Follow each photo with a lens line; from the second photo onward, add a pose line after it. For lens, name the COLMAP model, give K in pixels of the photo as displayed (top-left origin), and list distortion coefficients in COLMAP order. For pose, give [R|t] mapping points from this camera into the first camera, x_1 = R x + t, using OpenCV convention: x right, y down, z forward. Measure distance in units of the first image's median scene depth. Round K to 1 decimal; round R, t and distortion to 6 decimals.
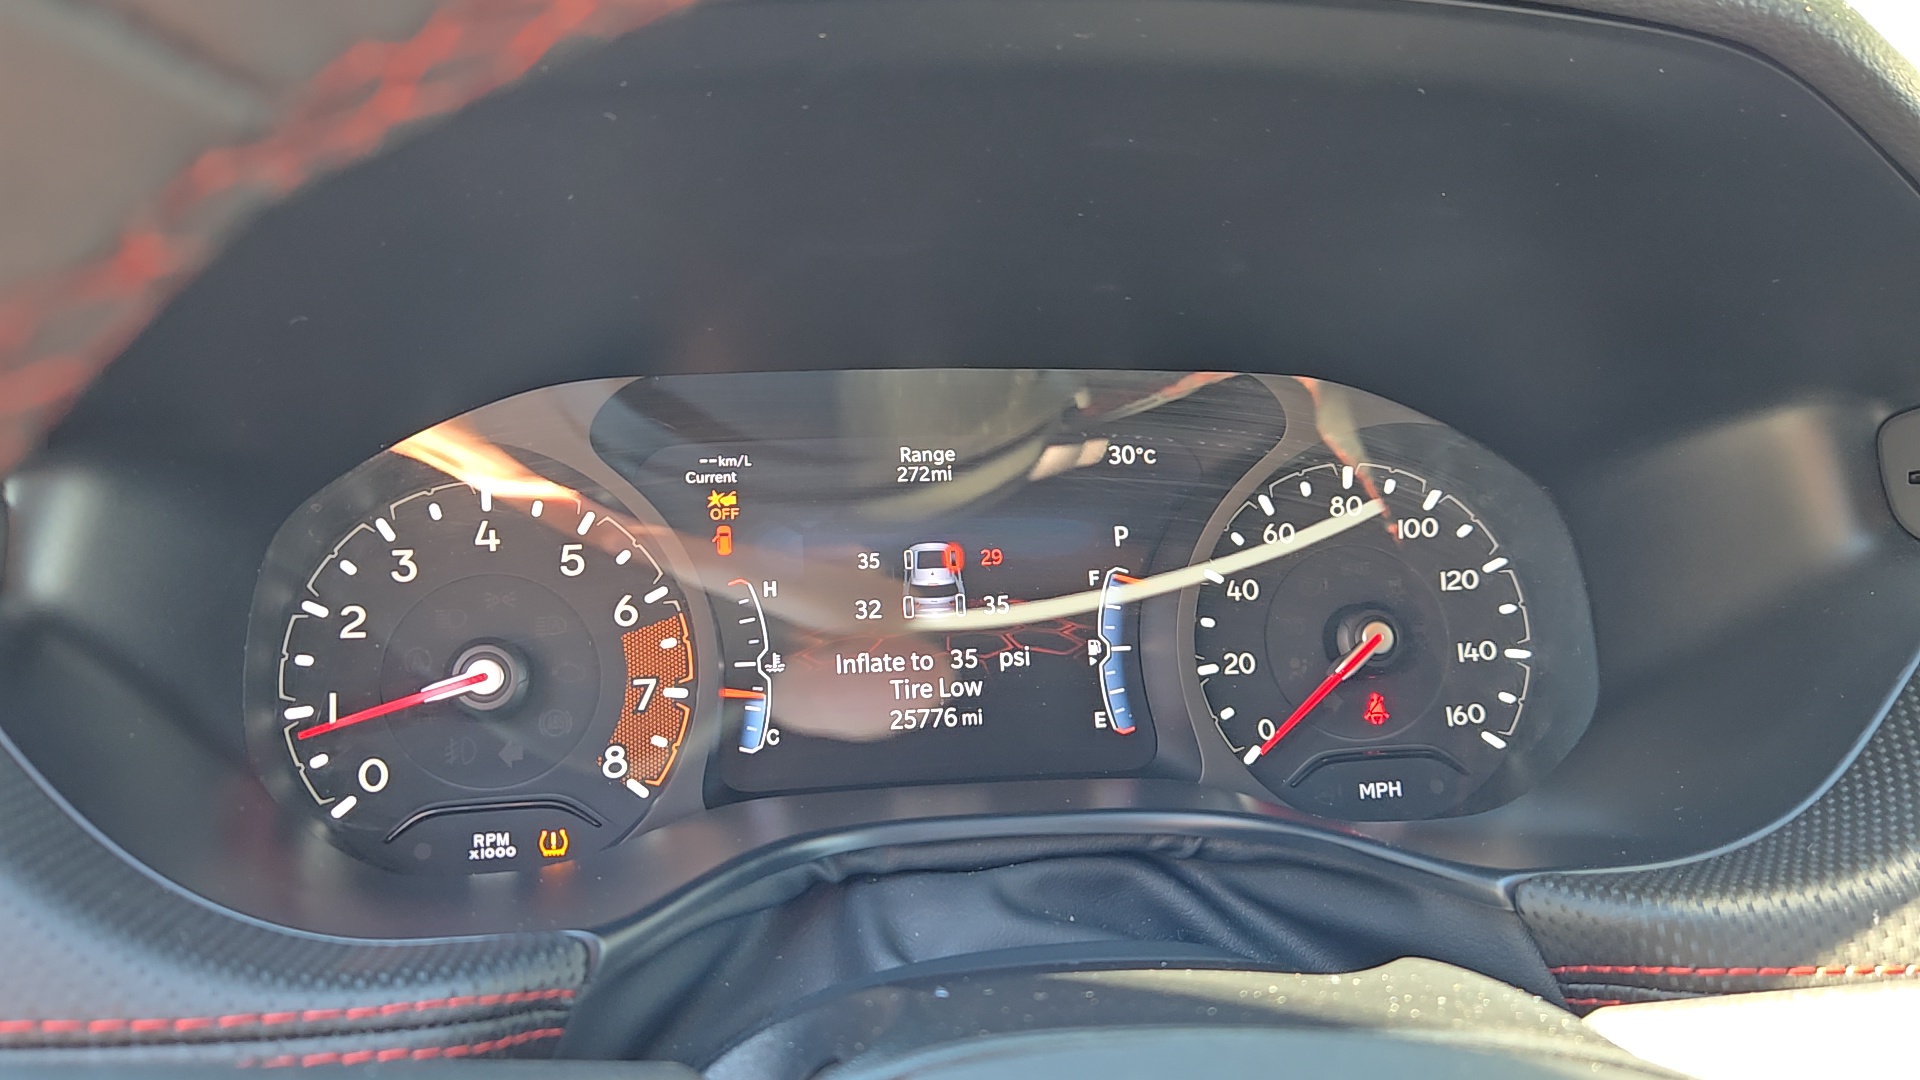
lens RADIAL K [[1601.1, 0, 954.4], [0, 1601.1, 526.1], [0, 0, 1]] dist [0.008010, 0.006816]
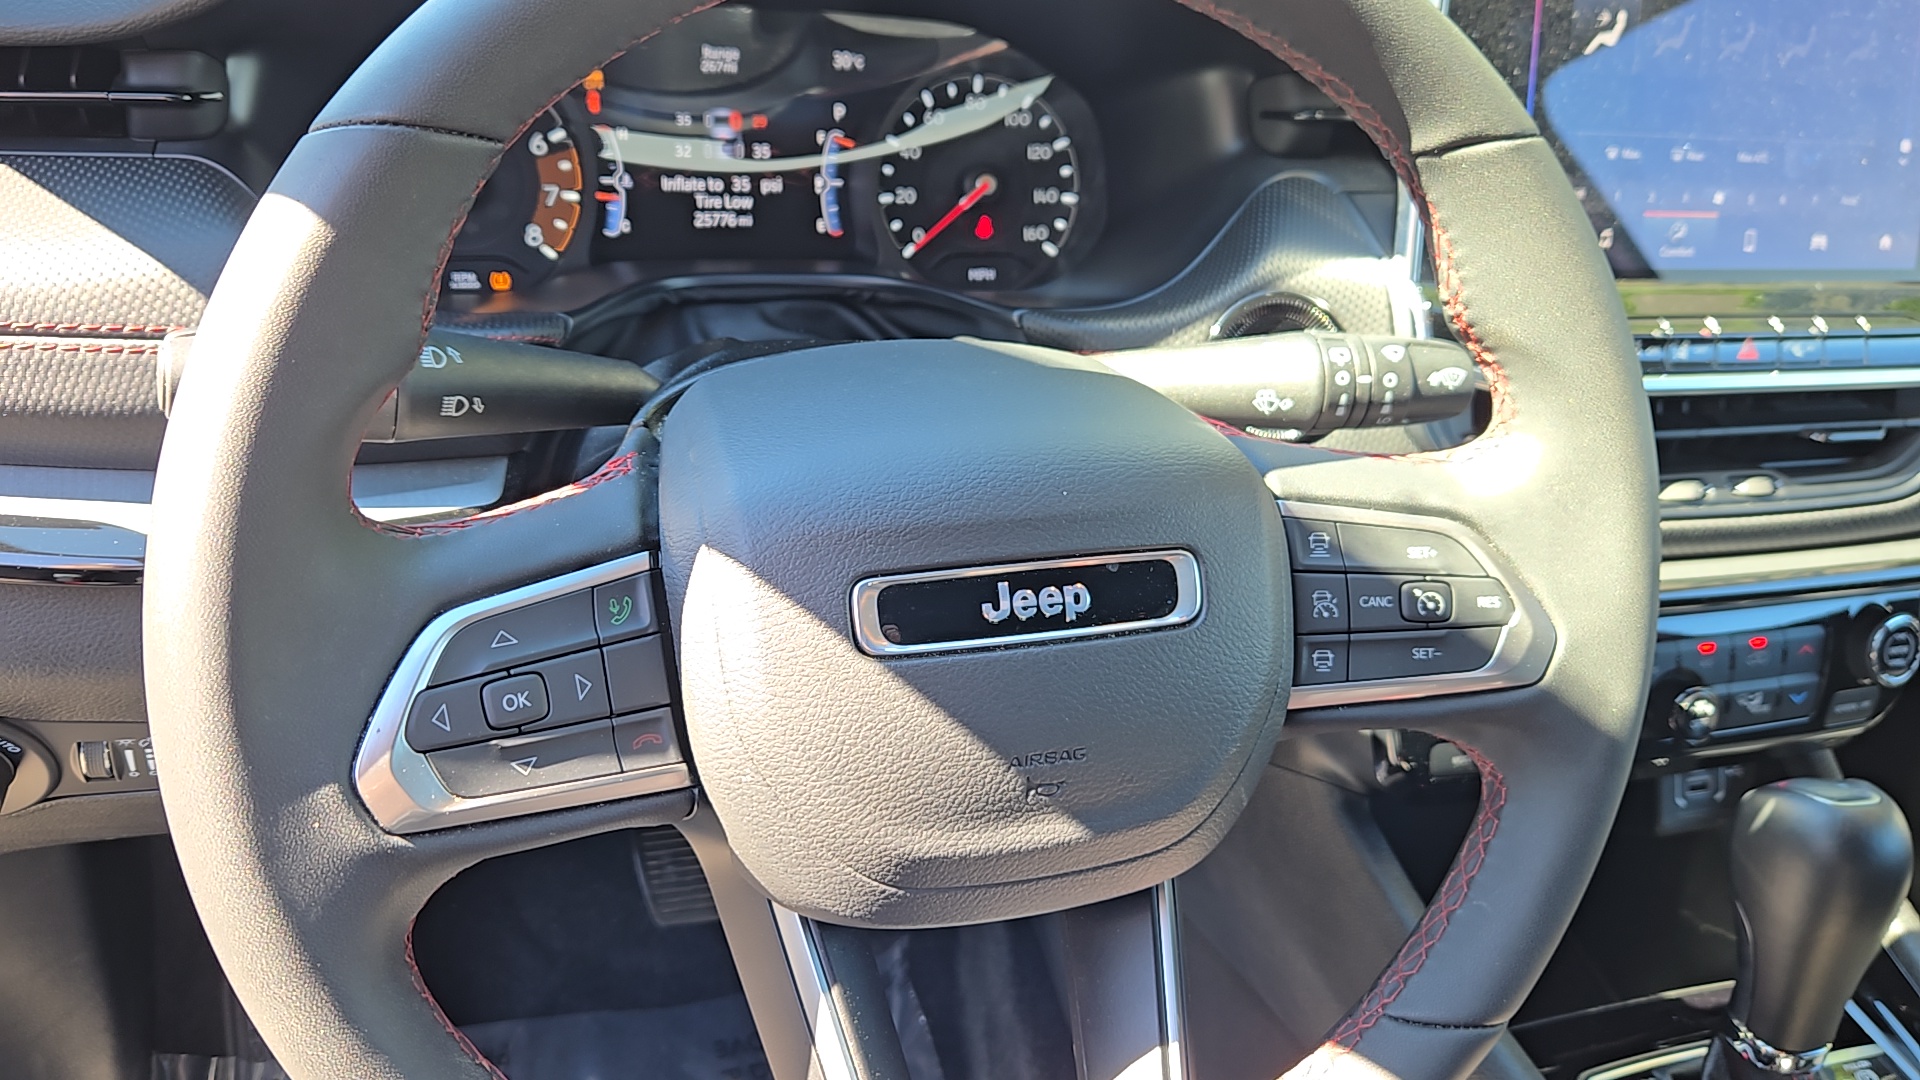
lens RADIAL K [[1601.1, 0, 954.4], [0, 1601.1, 526.1], [0, 0, 1]] dist [0.008010, 0.006816]
pose [[0.984742, 0.017021, 0.173186, -0.058781], [-0.066727, 0.956069, 0.285447, -0.067938], [-0.160719, -0.292648, 0.942617, -0.711428]]
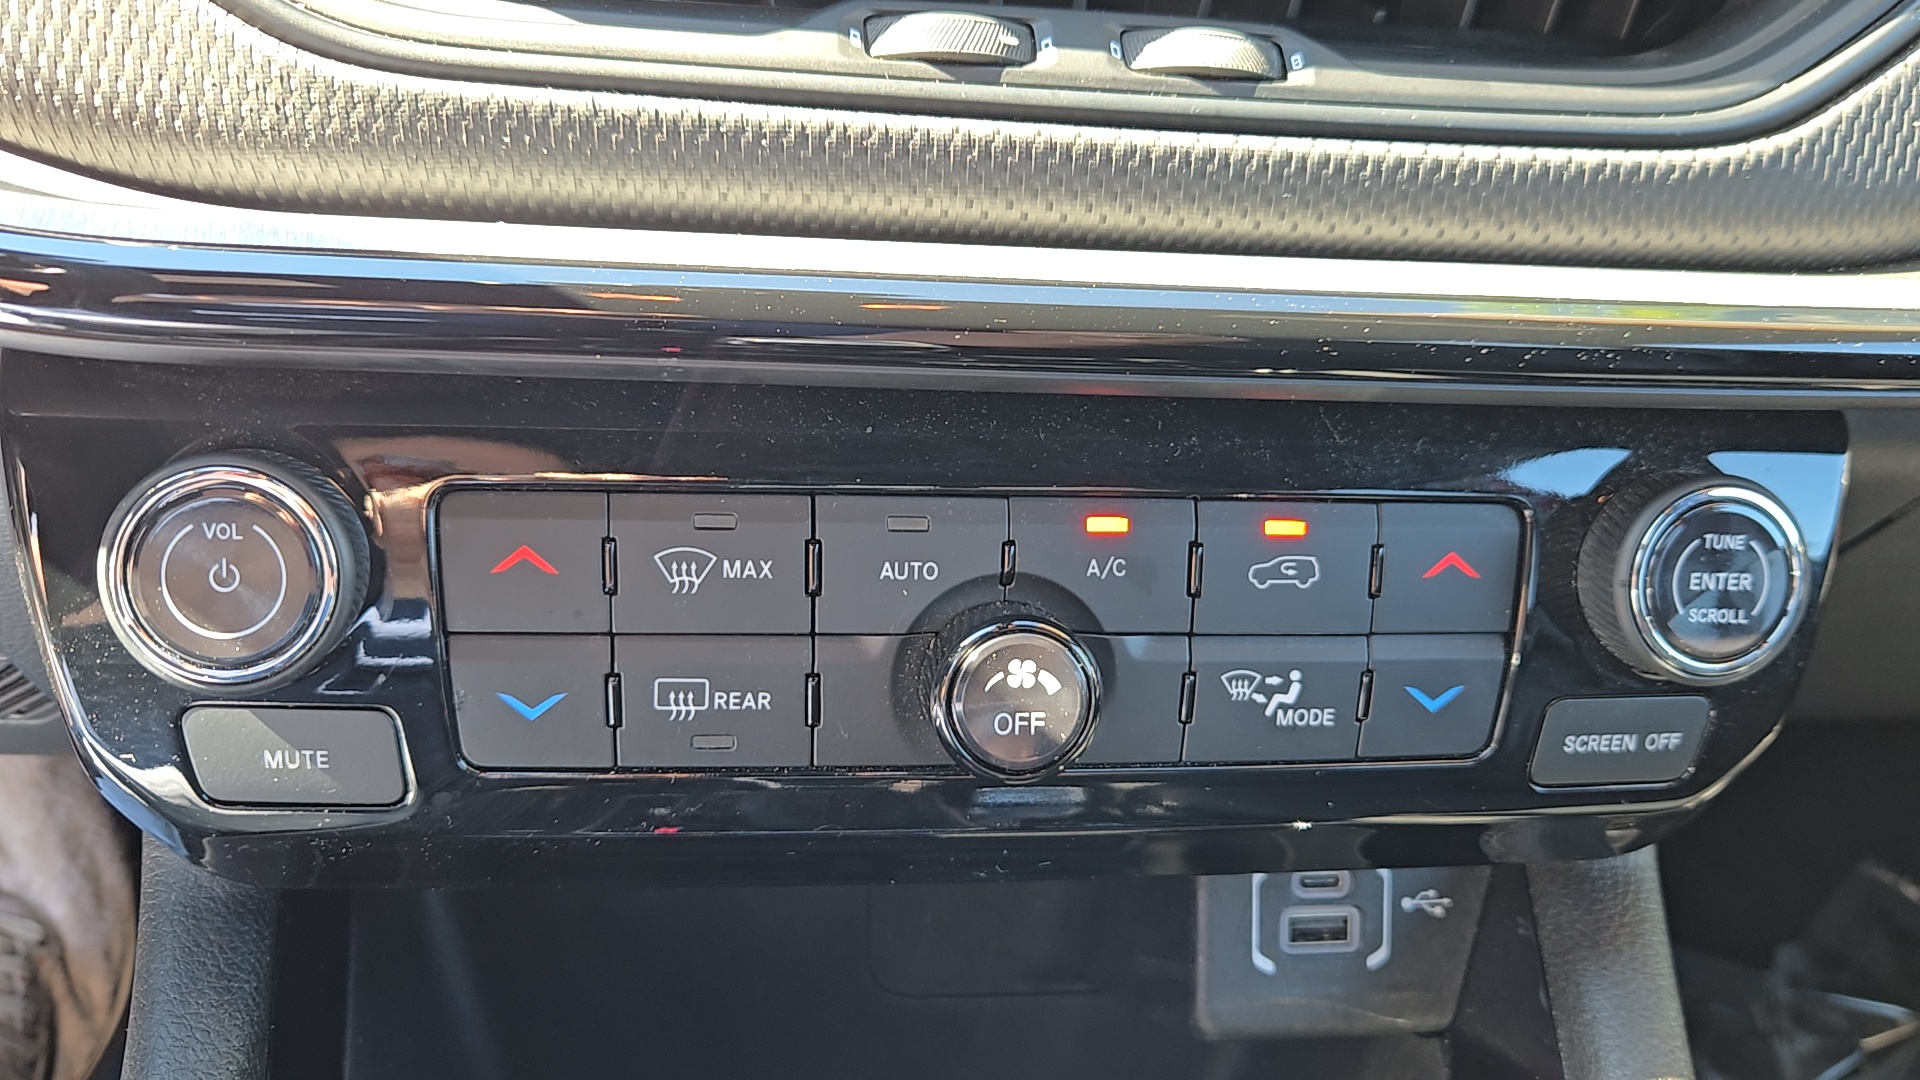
lens RADIAL K [[1601.1, 0, 954.4], [0, 1601.1, 526.1], [0, 0, 1]] dist [0.008010, 0.006816]
pose [[0.996443, 0.078951, -0.029467, 0.956258], [-0.069791, 0.969114, 0.236530, 0.336086], [0.047231, -0.233632, 0.971177, 0.104854]]
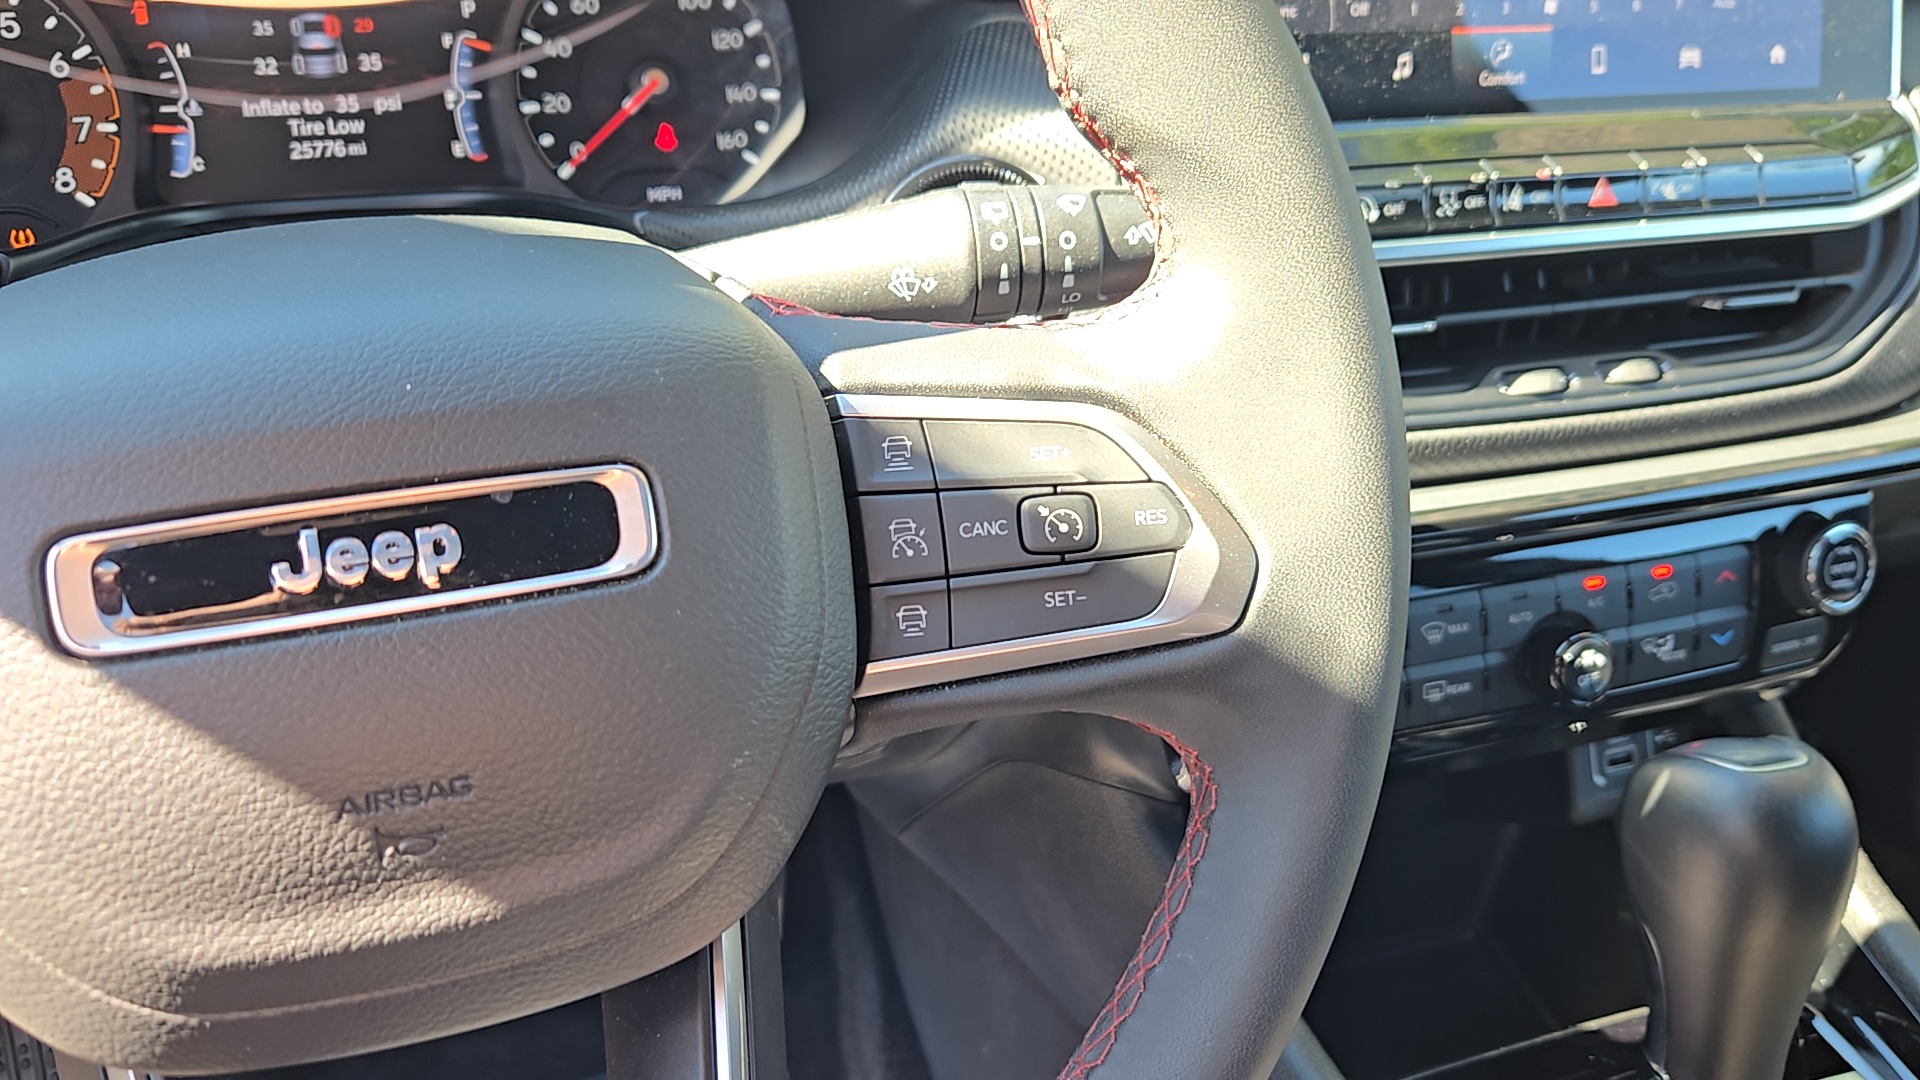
lens RADIAL K [[1598.2, 0, 952.2], [0, 1598.2, 528.0], [0, 0, 1]] dist [-0.000562, 0.003555]
pose [[0.986944, -0.057686, 0.150381, 0.288227], [0.015068, 0.962637, 0.270375, 0.071673], [-0.160360, -0.264579, 0.950938, -0.450039]]
